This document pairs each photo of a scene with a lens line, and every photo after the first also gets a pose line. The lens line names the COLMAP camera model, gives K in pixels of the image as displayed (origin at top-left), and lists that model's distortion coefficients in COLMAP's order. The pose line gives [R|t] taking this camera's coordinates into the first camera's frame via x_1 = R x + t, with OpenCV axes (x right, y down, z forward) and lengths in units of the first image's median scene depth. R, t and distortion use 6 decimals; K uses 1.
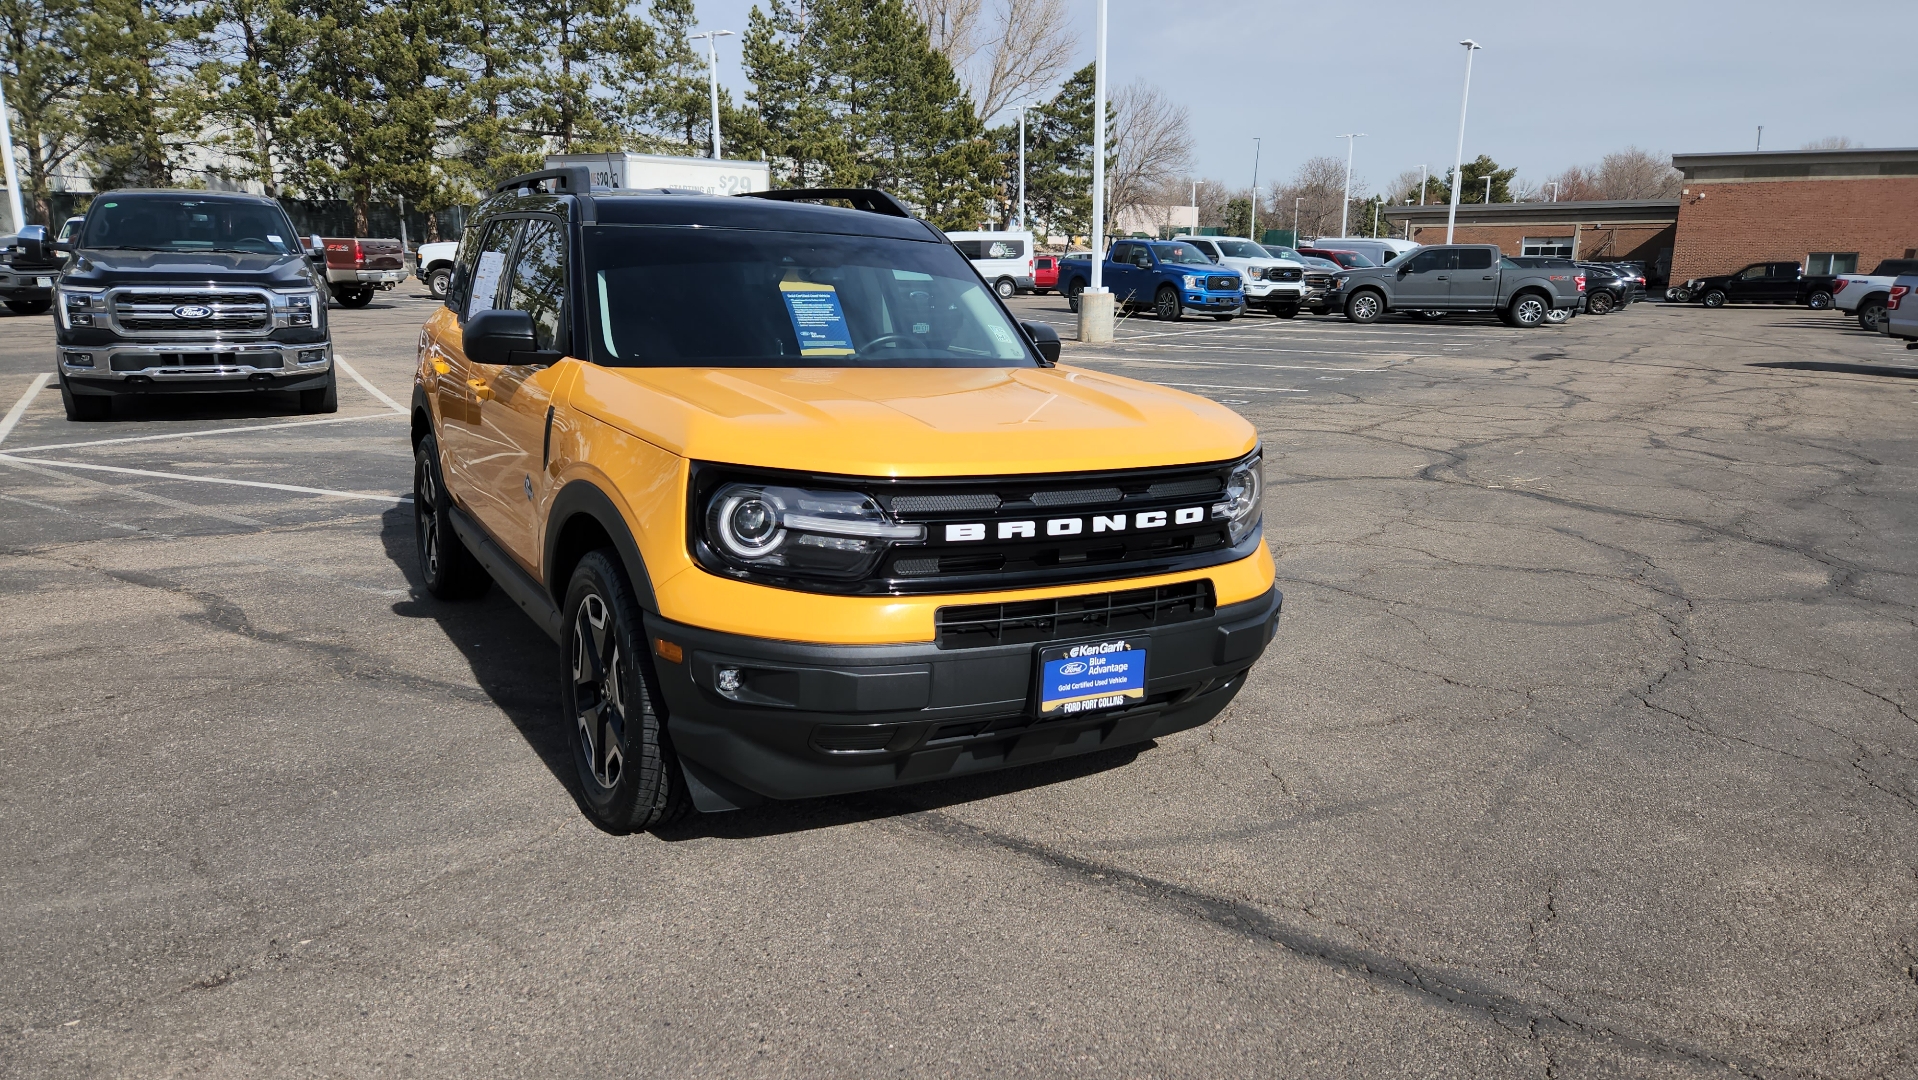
lens RADIAL K [[1283.1, 0, 940.5], [0, 1283.1, 558.2], [0, 0, 1]] dist [0.069763, -0.052504]
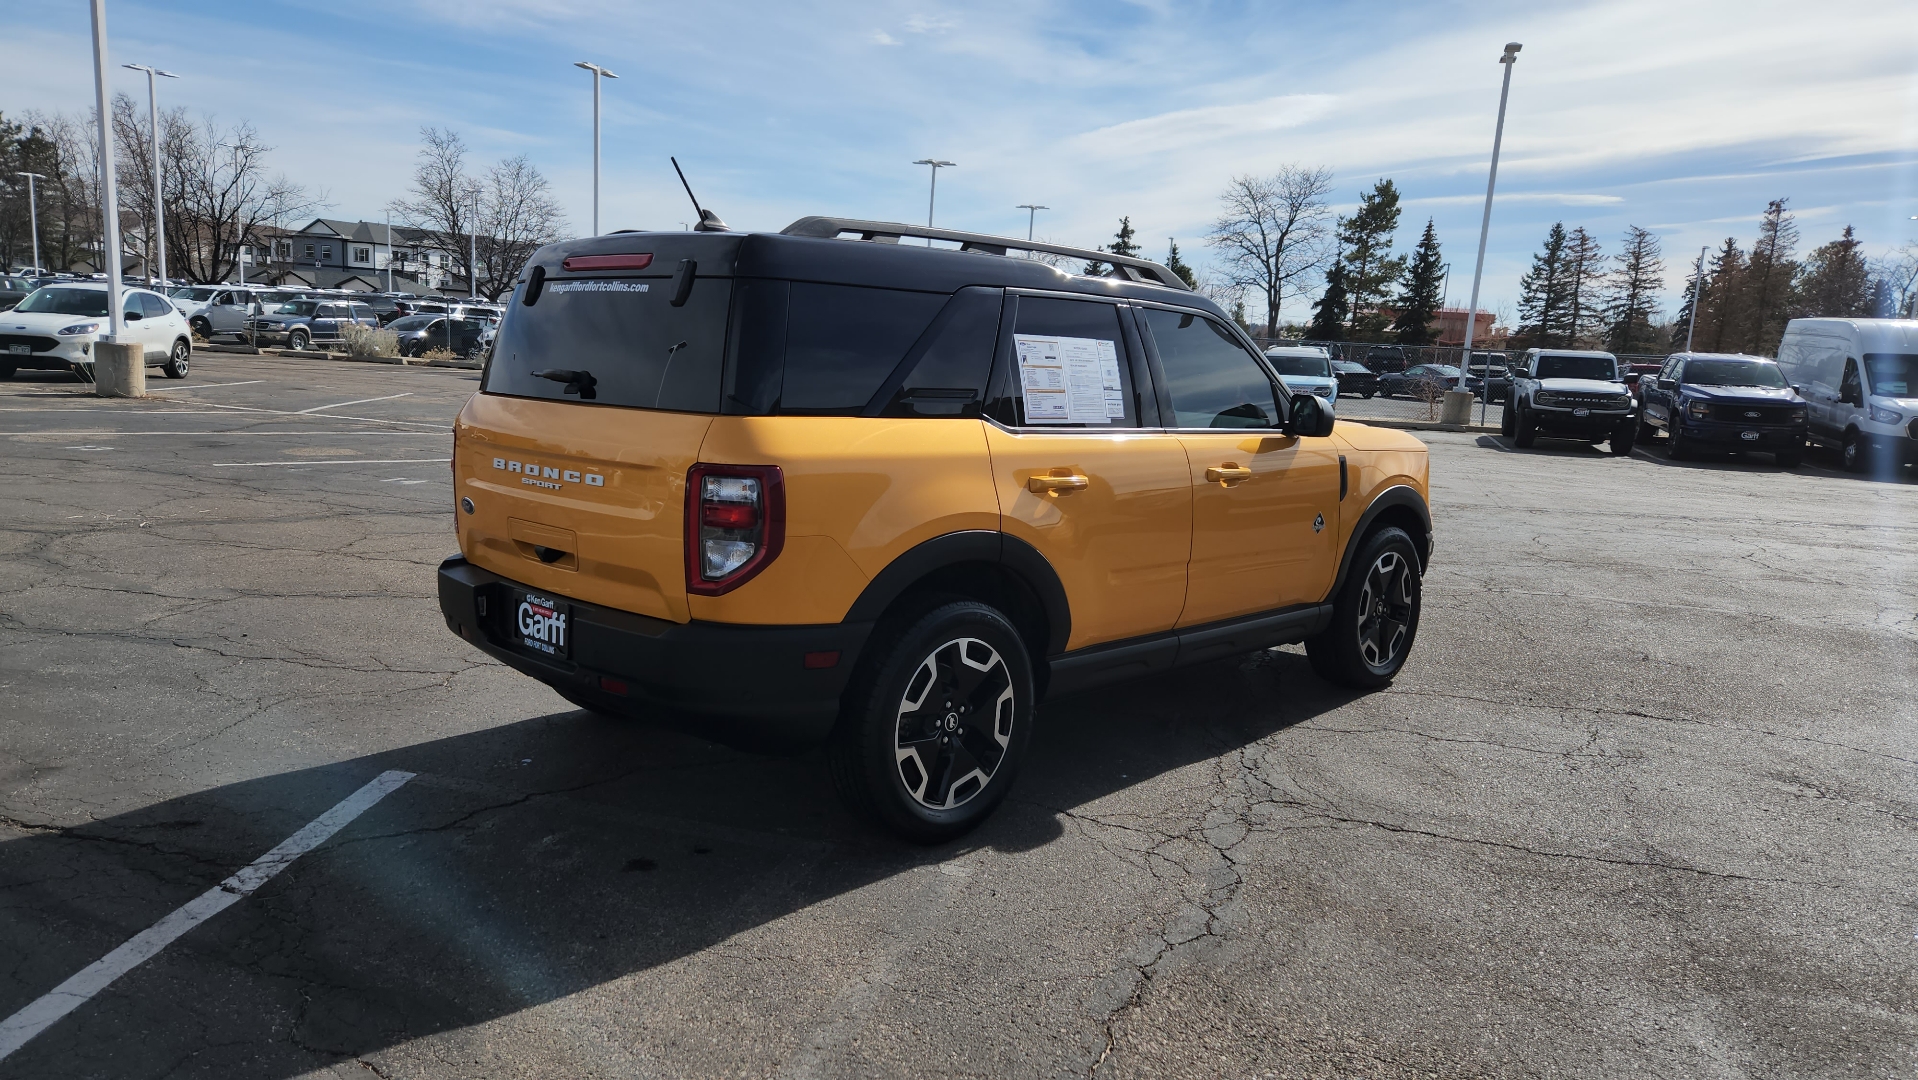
lens RADIAL K [[1283.1, 0, 929.5], [0, 1283.1, 540.9], [0, 0, 1]] dist [0.069763, -0.052504]
pose [[-0.268749, -0.180643, 0.946120, -0.620551], [0.161793, 0.959834, 0.229219, -0.171579], [-0.949525, 0.214678, -0.228727, 0.710414]]
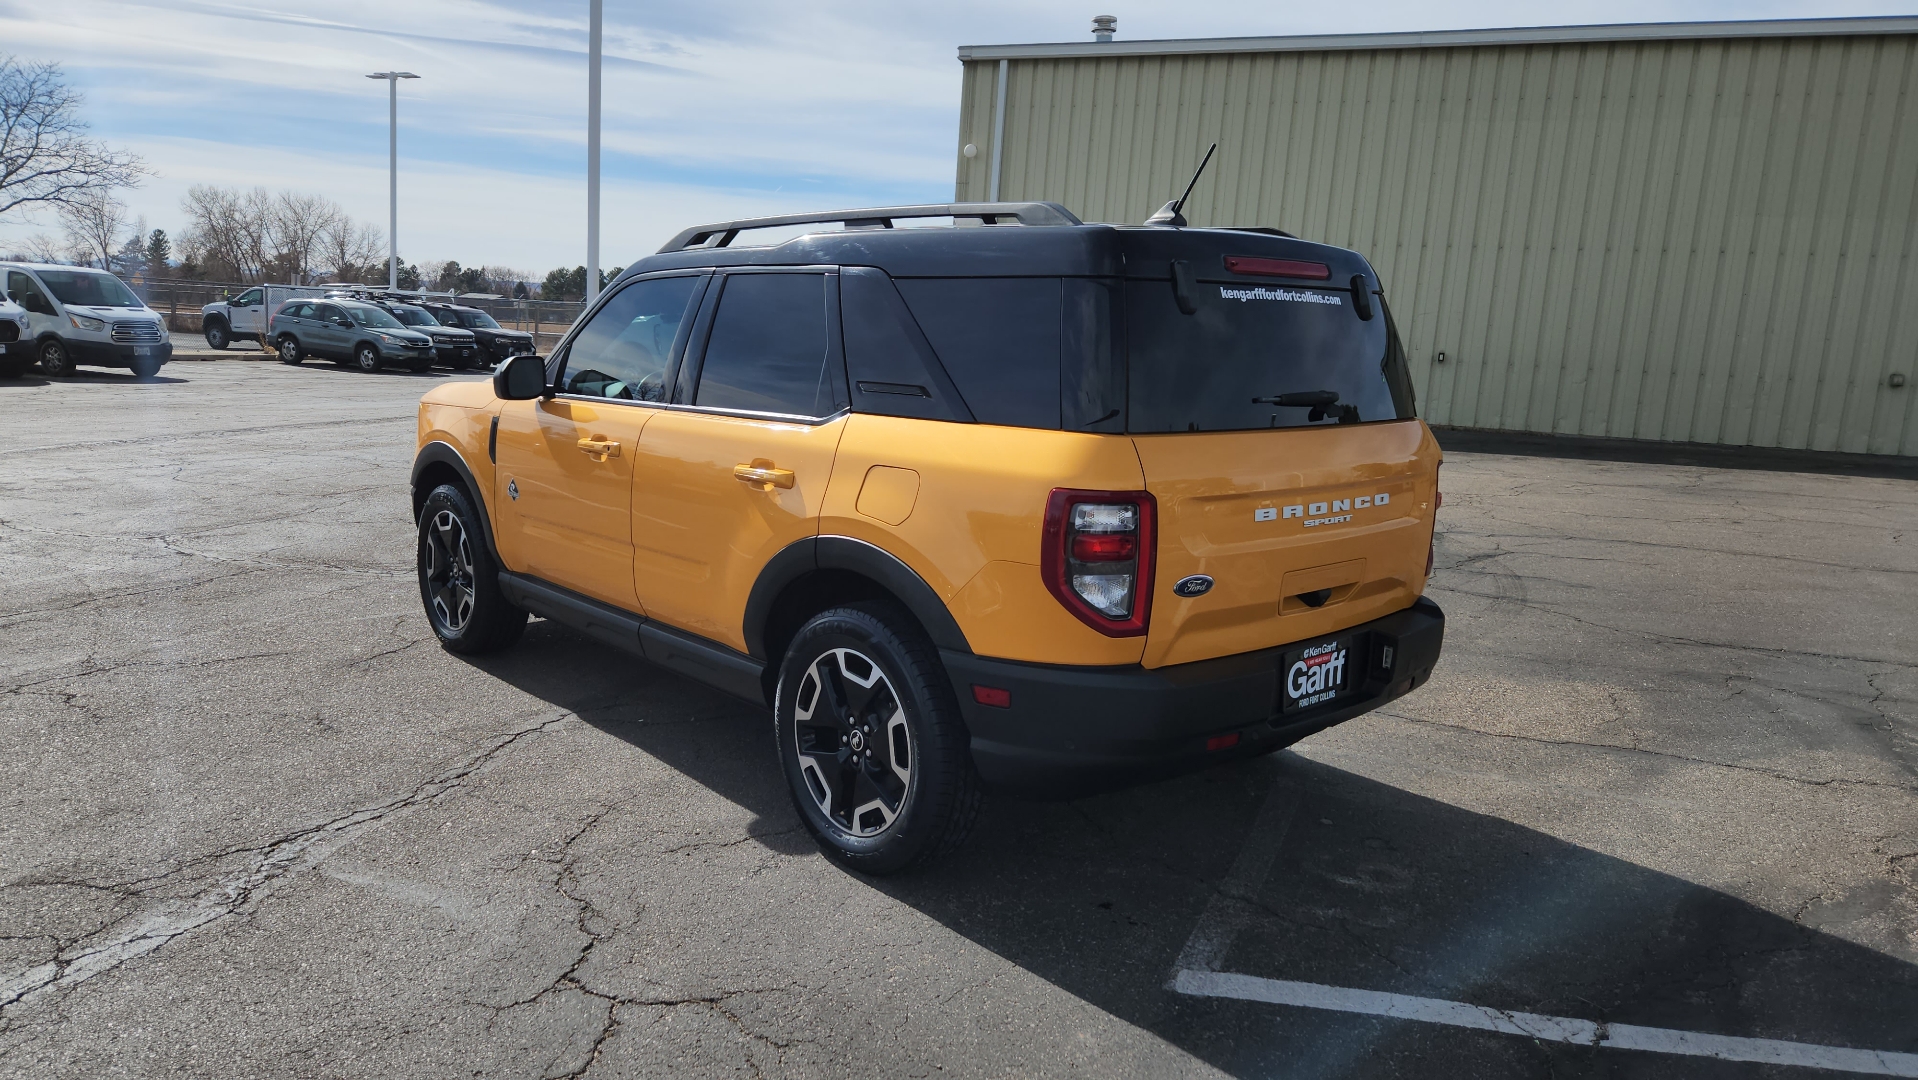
lens RADIAL K [[1283.1, 0, 925.6], [0, 1283.1, 550.1], [0, 0, 1]] dist [0.069763, -0.052504]
pose [[-0.977916, -0.027355, -0.207203, -0.012664], [-0.104656, 0.922242, 0.372179, -0.231914], [0.180910, 0.385645, -0.904737, 1.043096]]
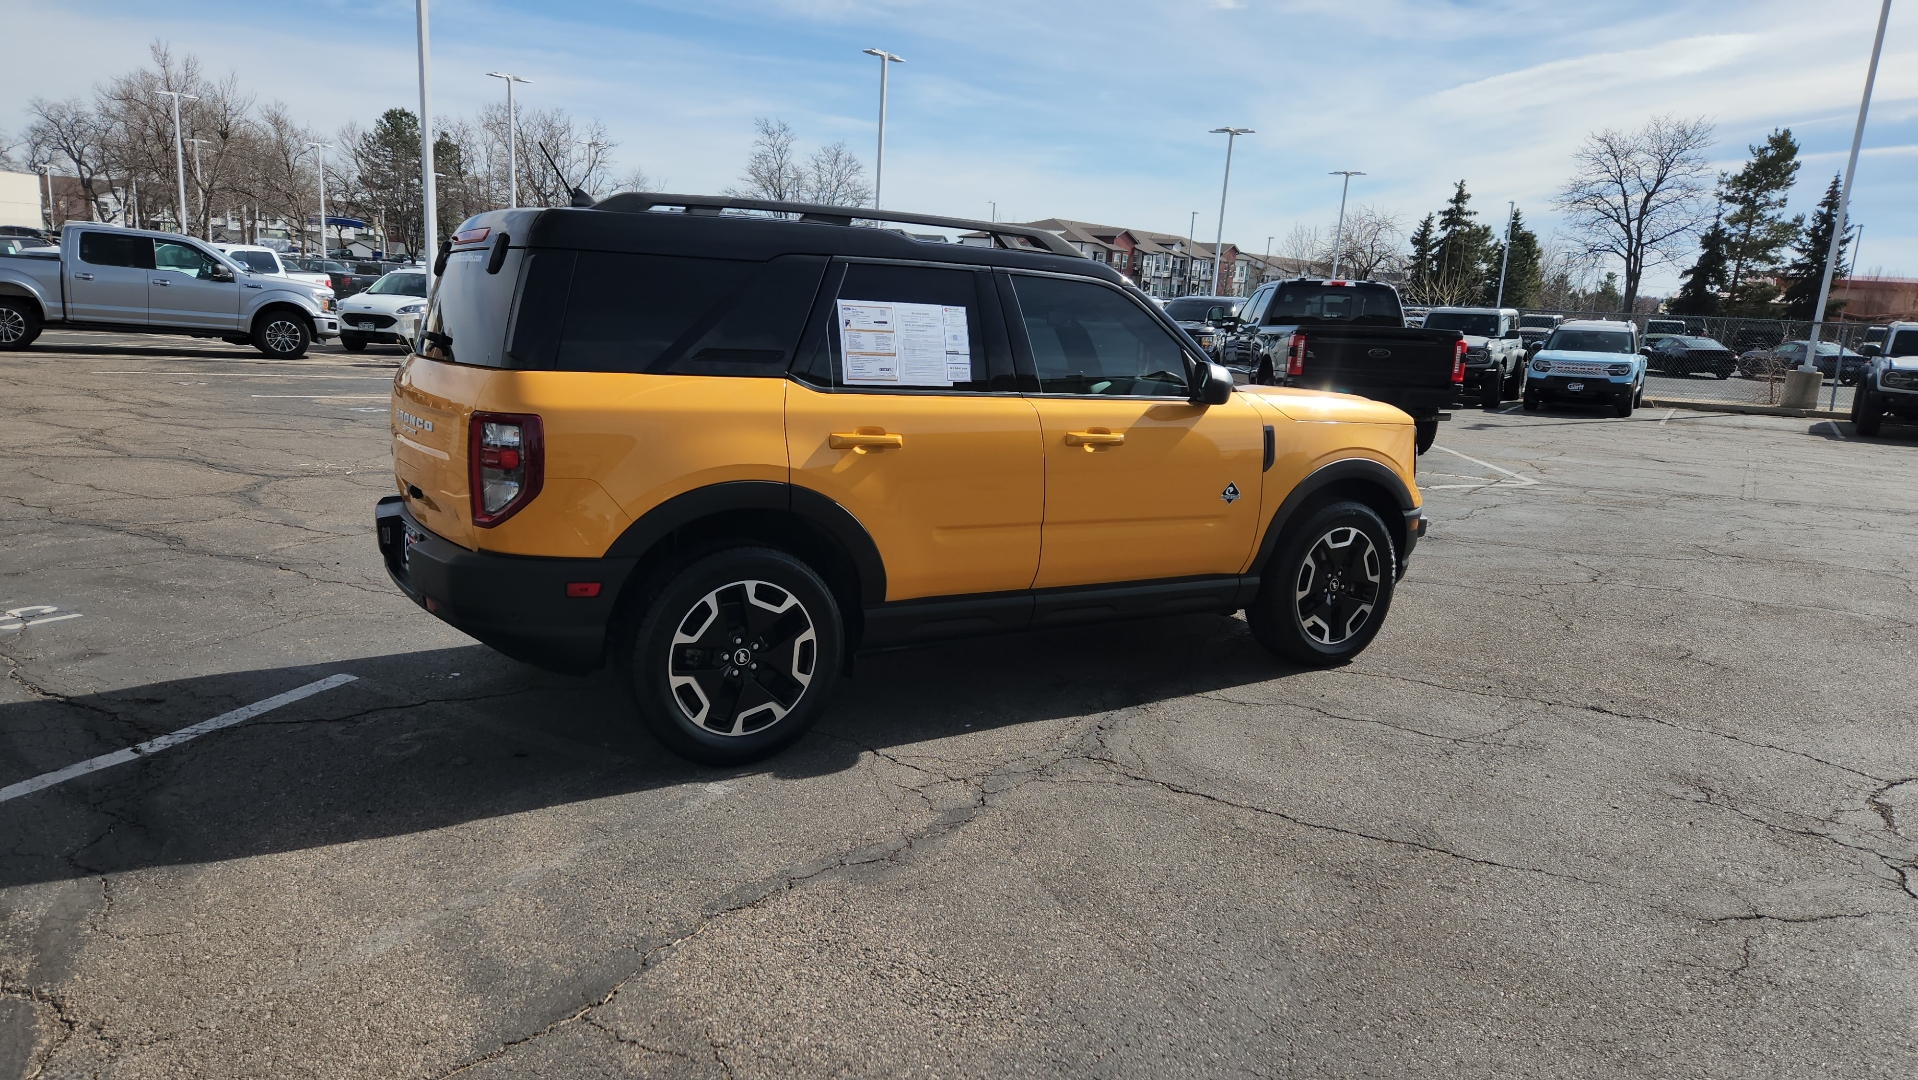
lens RADIAL K [[1283.1, 0, 933.9], [0, 1283.1, 551.2], [0, 0, 1]] dist [0.069763, -0.052504]
pose [[-0.029220, -0.209866, 0.977294, -0.676866], [0.178237, 0.960948, 0.211685, -0.138936], [-0.983554, 0.180375, 0.009327, 0.544732]]
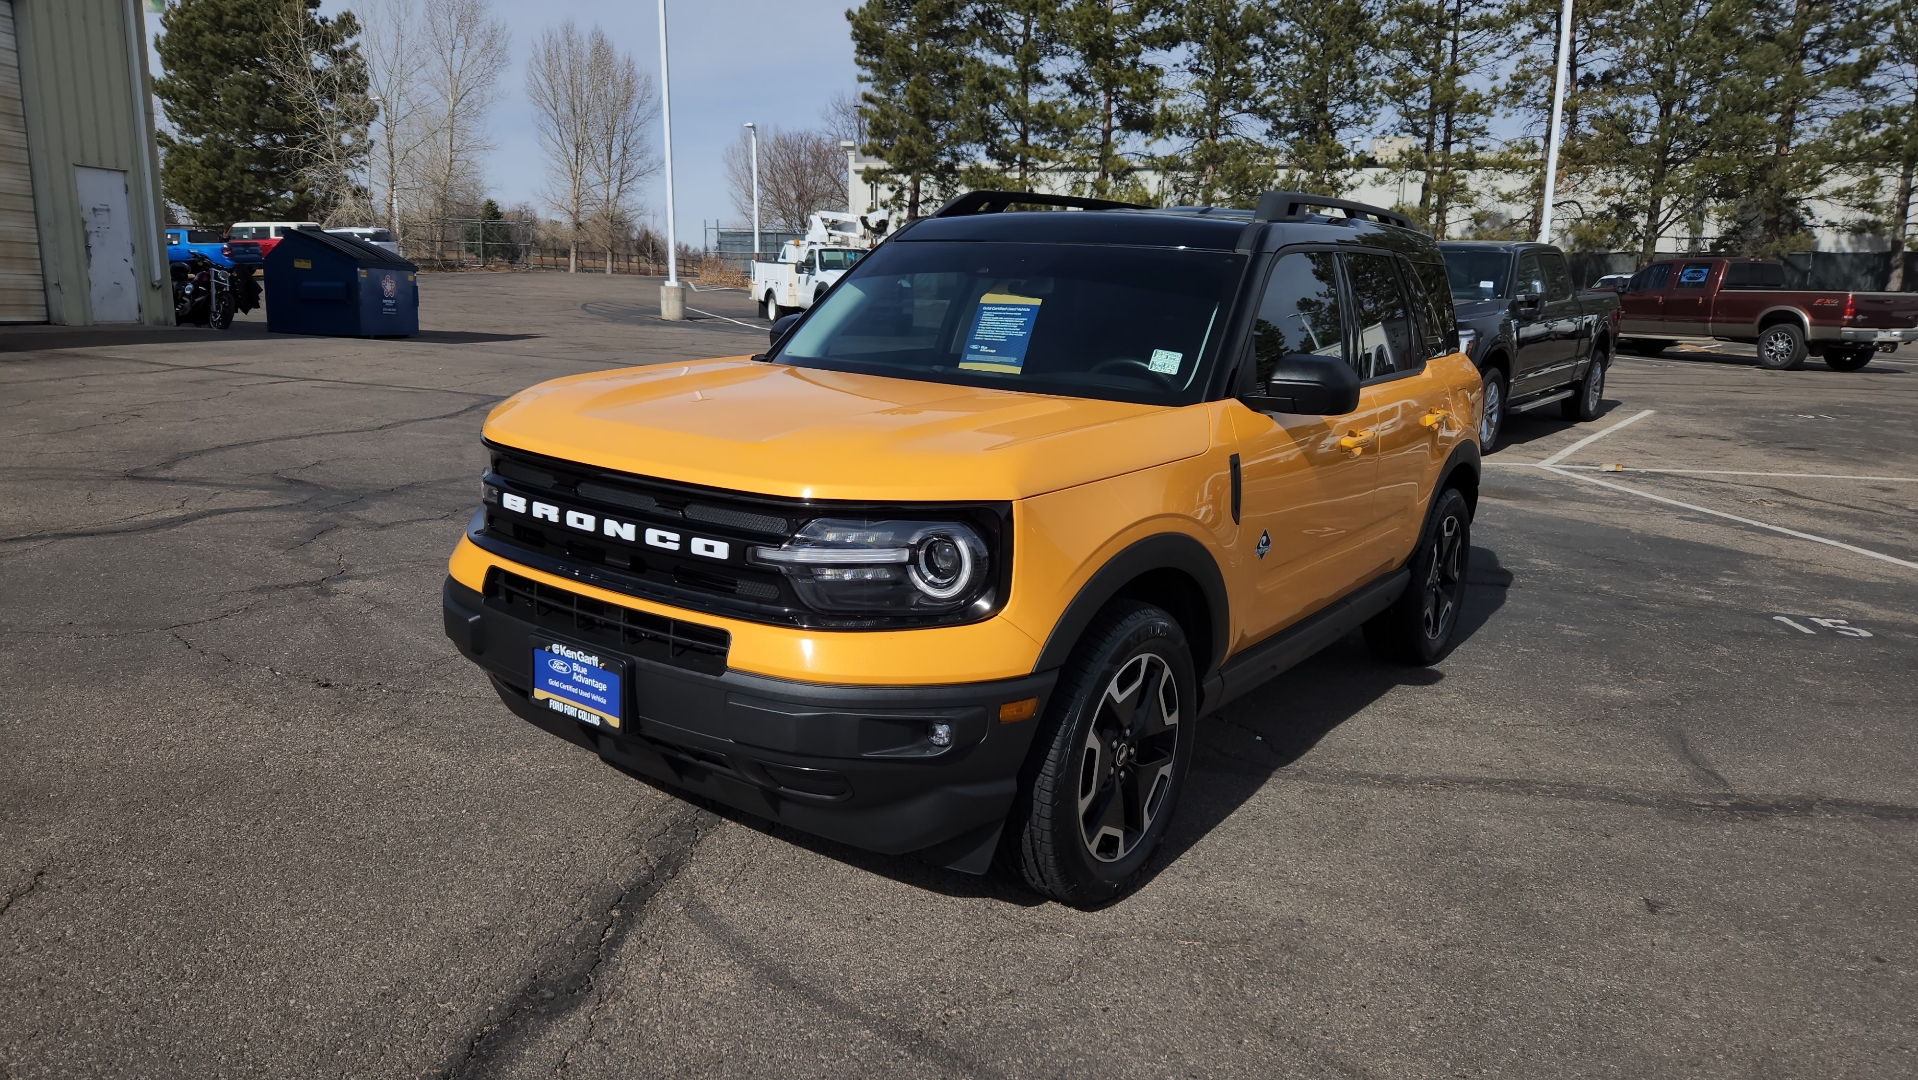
lens RADIAL K [[1287.8, 0, 917.2], [0, 1287.8, 554.2], [0, 0, 1]] dist [0.067052, -0.049703]
pose [[0.403510, 0.183691, -0.896347, 0.349073], [-0.227567, 0.969005, 0.096137, -0.049198], [0.886224, 0.165186, 0.432805, 0.261932]]
